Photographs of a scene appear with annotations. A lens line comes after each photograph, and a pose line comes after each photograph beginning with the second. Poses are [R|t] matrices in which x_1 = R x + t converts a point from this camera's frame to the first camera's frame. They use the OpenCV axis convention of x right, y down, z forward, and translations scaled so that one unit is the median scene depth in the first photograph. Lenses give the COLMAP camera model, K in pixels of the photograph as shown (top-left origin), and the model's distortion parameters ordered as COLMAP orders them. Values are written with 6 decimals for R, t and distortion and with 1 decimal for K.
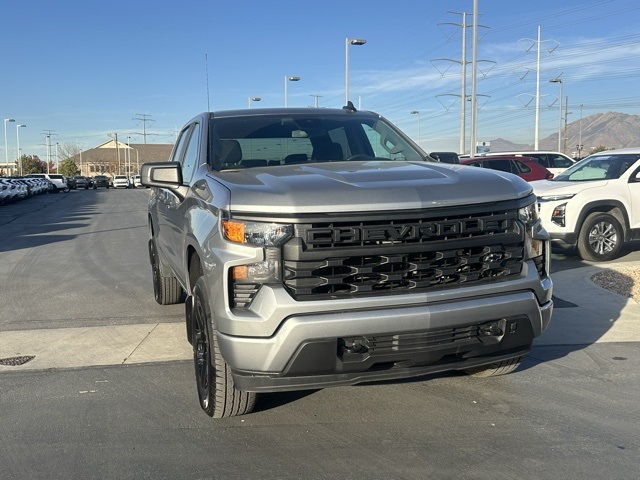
lens RADIAL K [[630.3, 0, 315.8], [0, 630.3, 237.1], [0, 0, 1]] dist [0.189697, -0.387089]
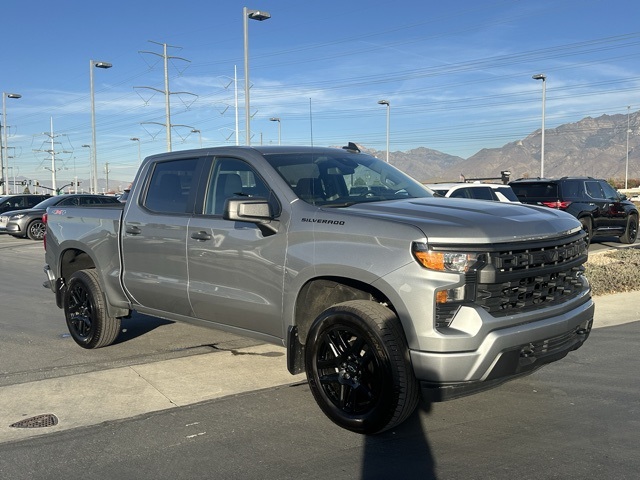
lens RADIAL K [[630.3, 0, 315.8], [0, 630.3, 237.1], [0, 0, 1]] dist [0.189697, -0.387089]
pose [[0.893701, -0.020717, 0.448185, -0.769136], [0.040043, 0.998630, -0.033687, -0.019708], [-0.446873, 0.048053, 0.893306, 0.061673]]
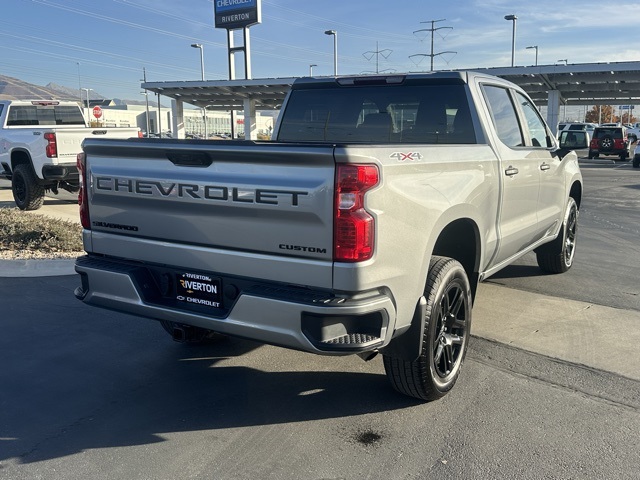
lens RADIAL K [[630.3, 0, 315.8], [0, 630.3, 237.1], [0, 0, 1]] dist [0.189697, -0.387089]
pose [[-0.649397, -0.093031, 0.754738, -1.195597], [0.092969, 0.975331, 0.200216, -0.284561], [-0.754745, 0.200187, -0.624728, 2.956342]]
